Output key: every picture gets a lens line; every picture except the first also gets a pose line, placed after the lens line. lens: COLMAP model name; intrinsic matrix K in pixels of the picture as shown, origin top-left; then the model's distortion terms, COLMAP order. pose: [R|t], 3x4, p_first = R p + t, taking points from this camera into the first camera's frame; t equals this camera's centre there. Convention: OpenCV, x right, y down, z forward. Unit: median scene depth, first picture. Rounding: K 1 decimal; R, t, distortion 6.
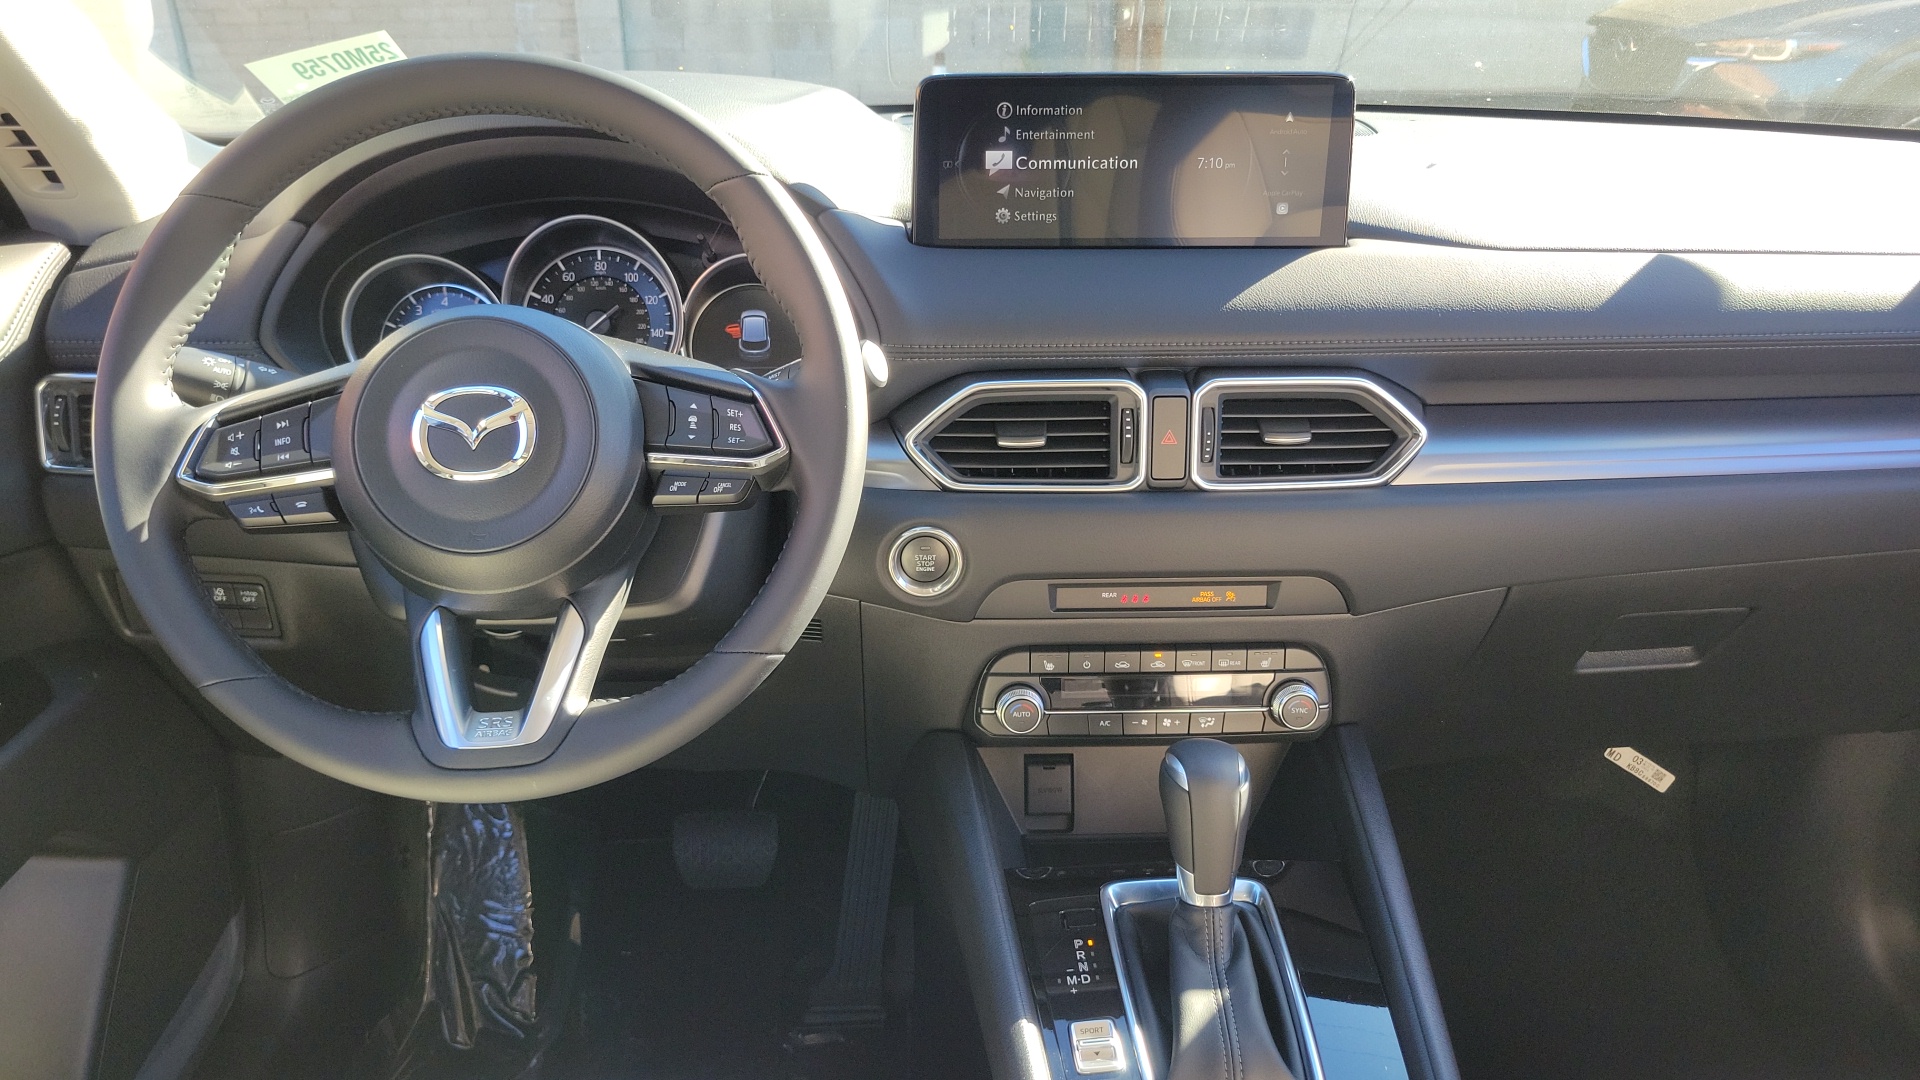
lens RADIAL K [[1407.7, 0, 937.7], [0, 1407.7, 553.4], [0, 0, 1]] dist [0.009930, -0.004300]
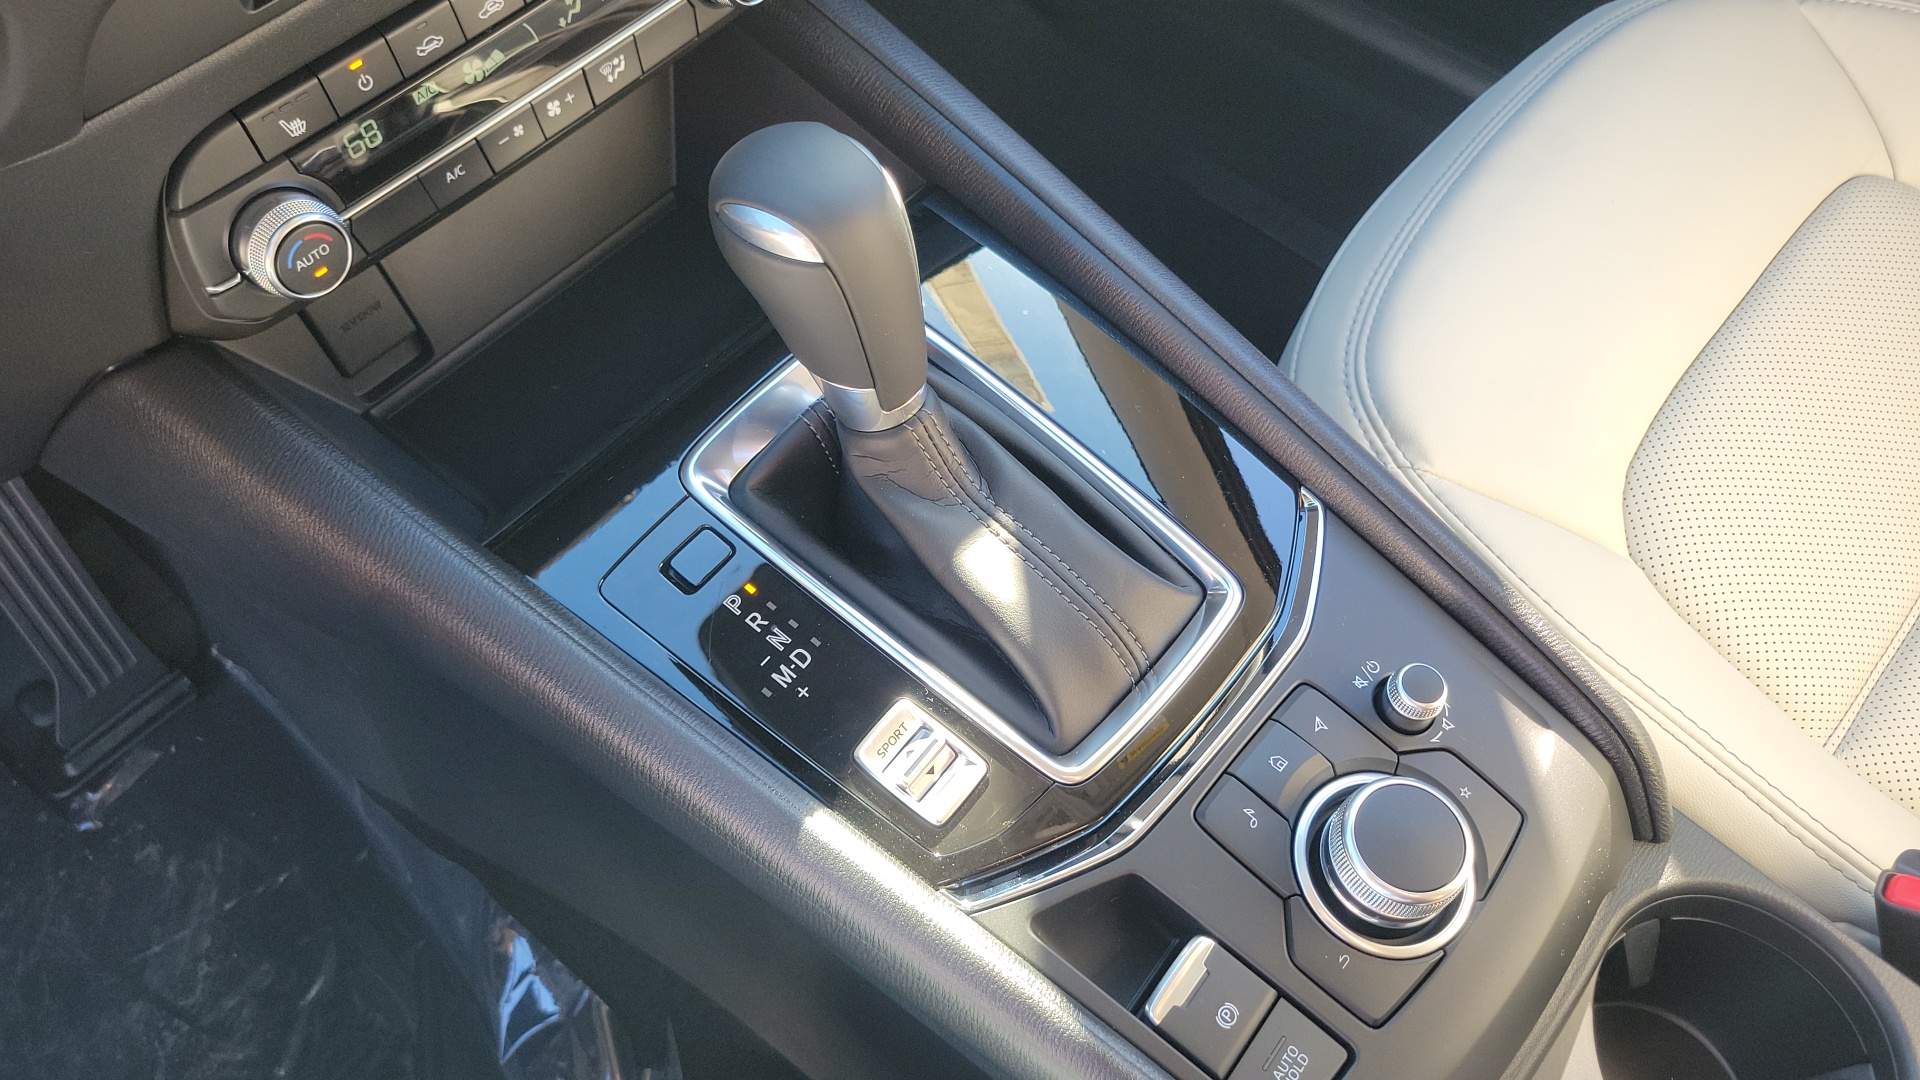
lens RADIAL K [[1451.7, 0, 960.0], [0, 1451.7, 540.0], [0, 0, 1]] dist [0.007608, -0.002691]
pose [[0.670607, -0.616823, 0.412087, -0.049275], [0.272783, 0.721640, 0.636258, -0.060434], [-0.689837, -0.314269, 0.652196, 0.535110]]
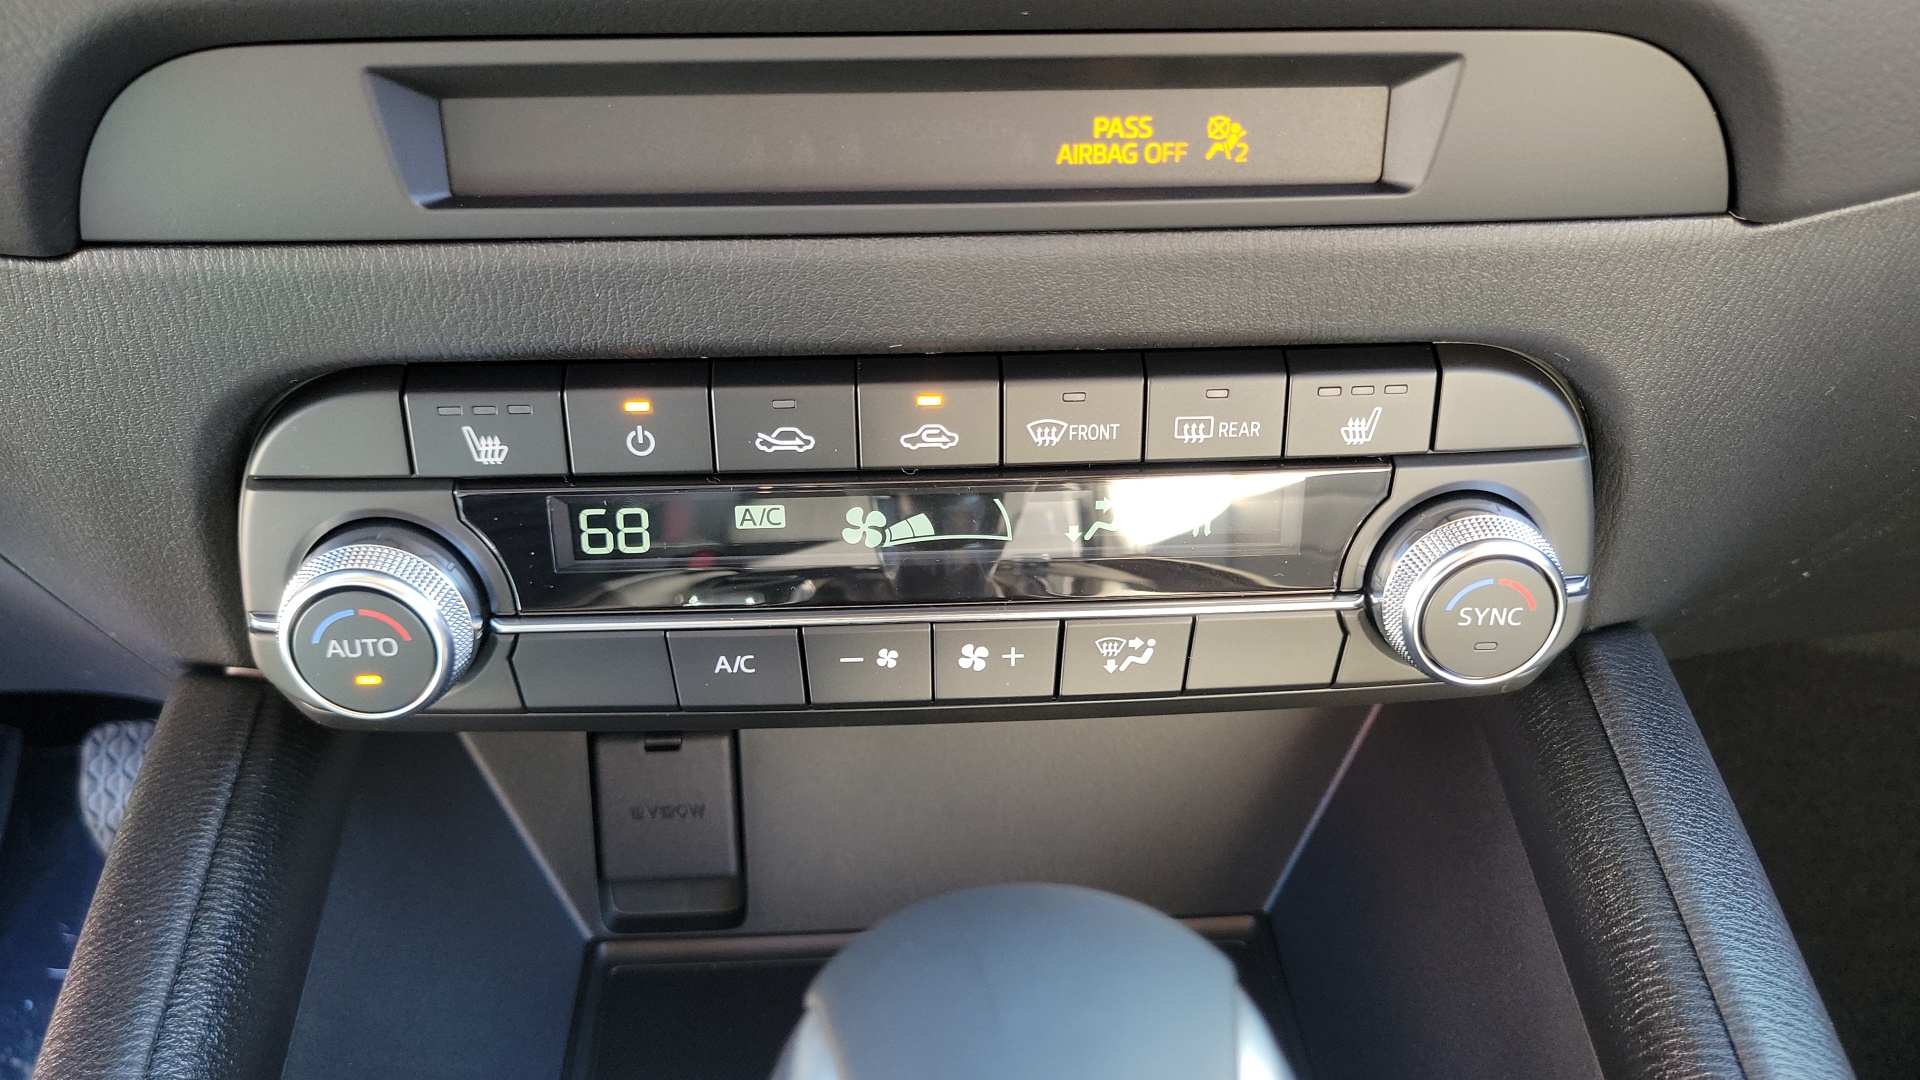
lens RADIAL K [[1451.7, 0, 960.0], [0, 1451.7, 540.0], [0, 0, 1]] dist [0.007608, -0.002691]
pose [[0.999705, -0.010337, 0.022001, 0.160305], [0.006425, 0.985260, 0.170941, 0.054404], [-0.023444, -0.170749, 0.985036, 0.765679]]
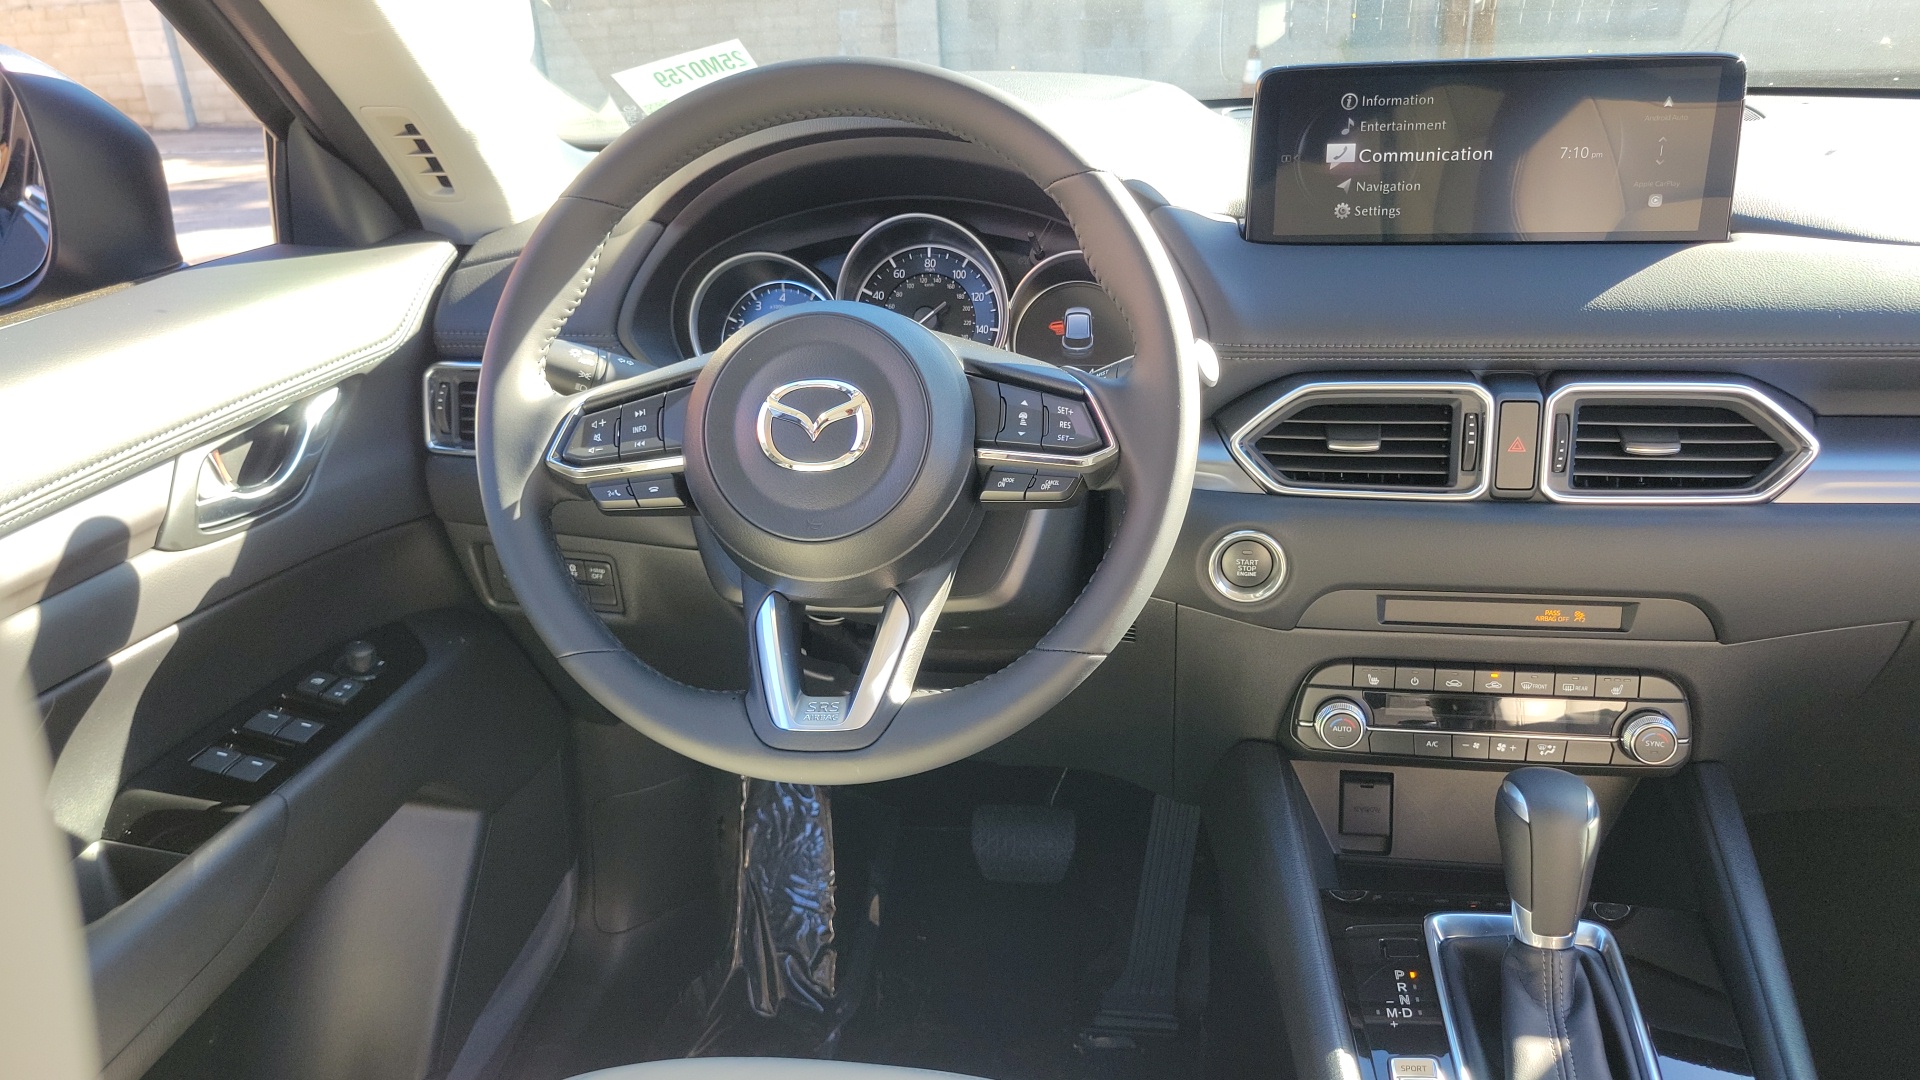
lens RADIAL K [[1407.6, 0, 960.0], [0, 1407.6, 540.0], [0, 0, 1]] dist [0.009176, -0.000994]
pose [[0.981628, 0.036641, -0.187253, -0.021706], [-0.037927, 0.999275, -0.003285, -0.001538], [0.186997, 0.010327, 0.982306, 0.006068]]
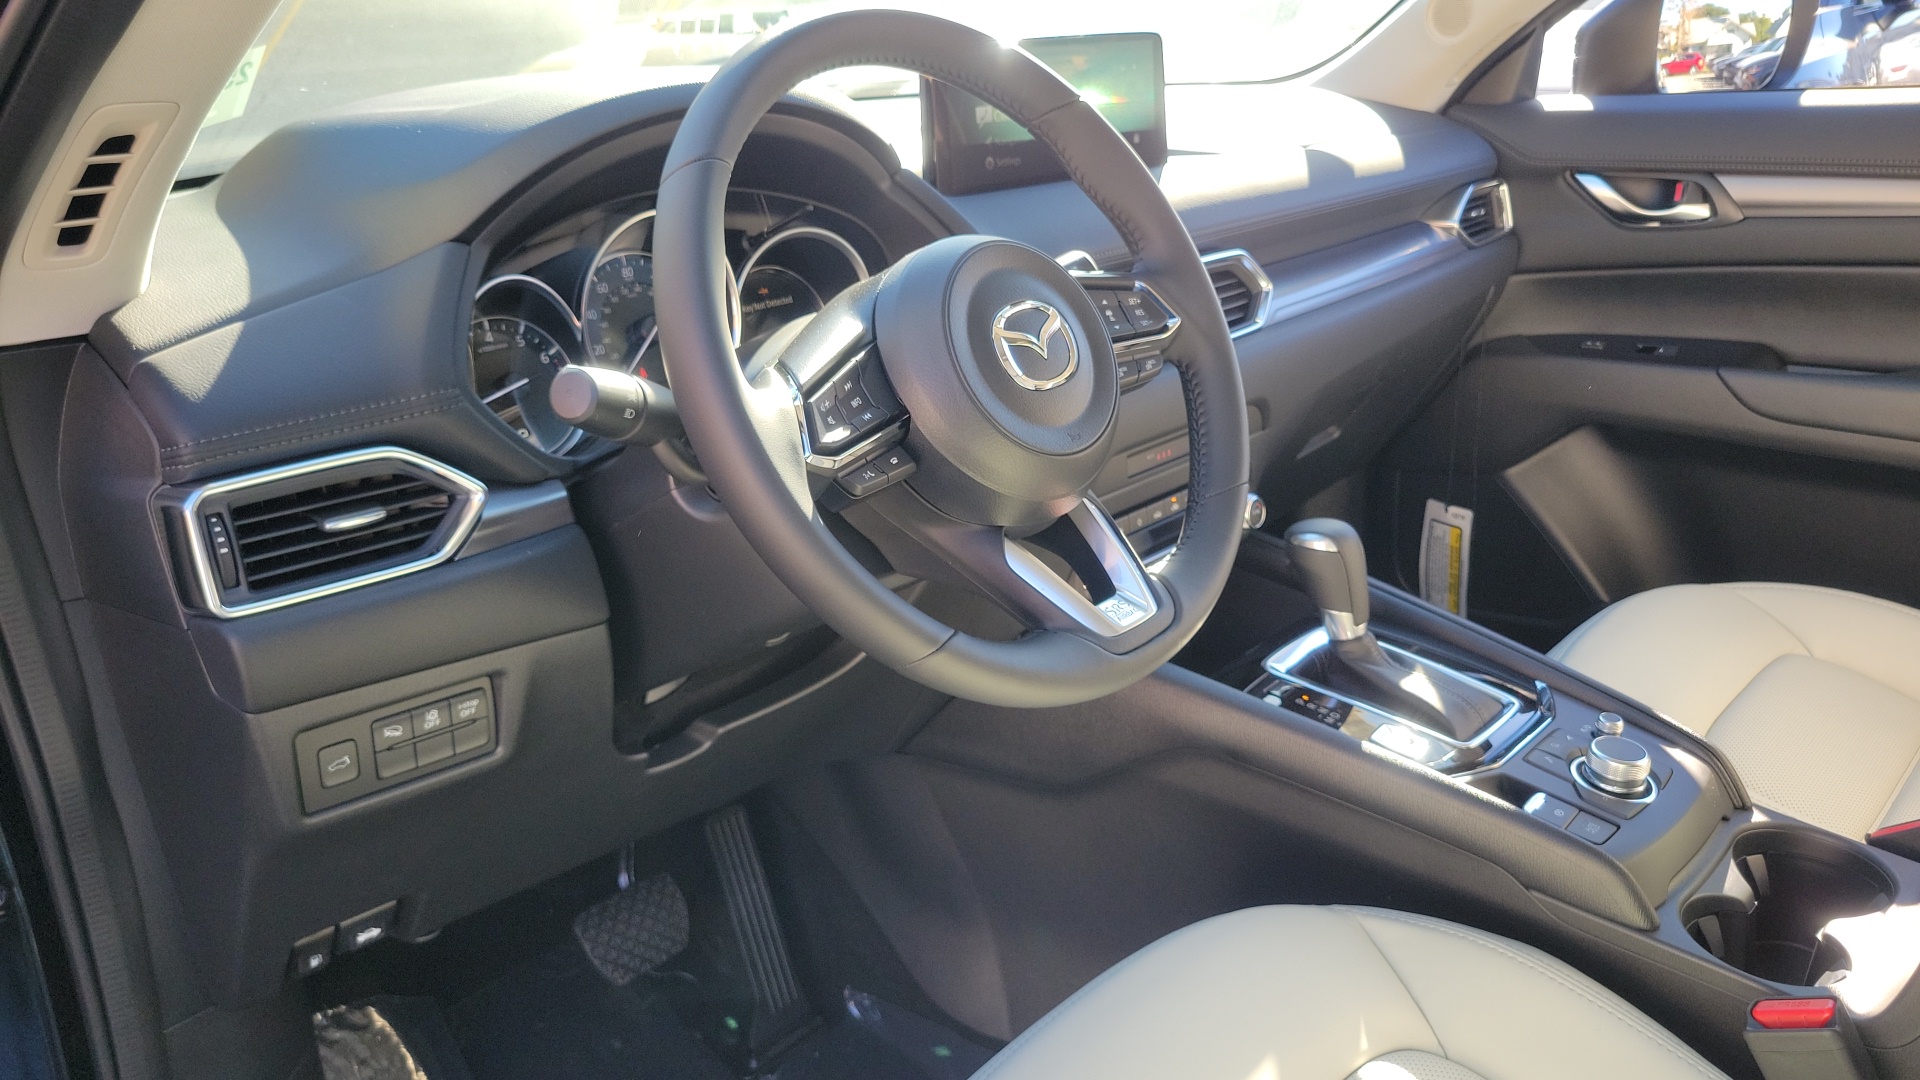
lens RADIAL K [[1401.1, 0, 950.7], [0, 1401.1, 505.2], [0, 0, 1]] dist [-0.028485, -0.004639]
pose [[0.717263, -0.257283, 0.647565, -0.784668], [0.311224, 0.949776, 0.032632, -0.022789], [-0.623437, 0.178132, 0.761311, 0.205589]]
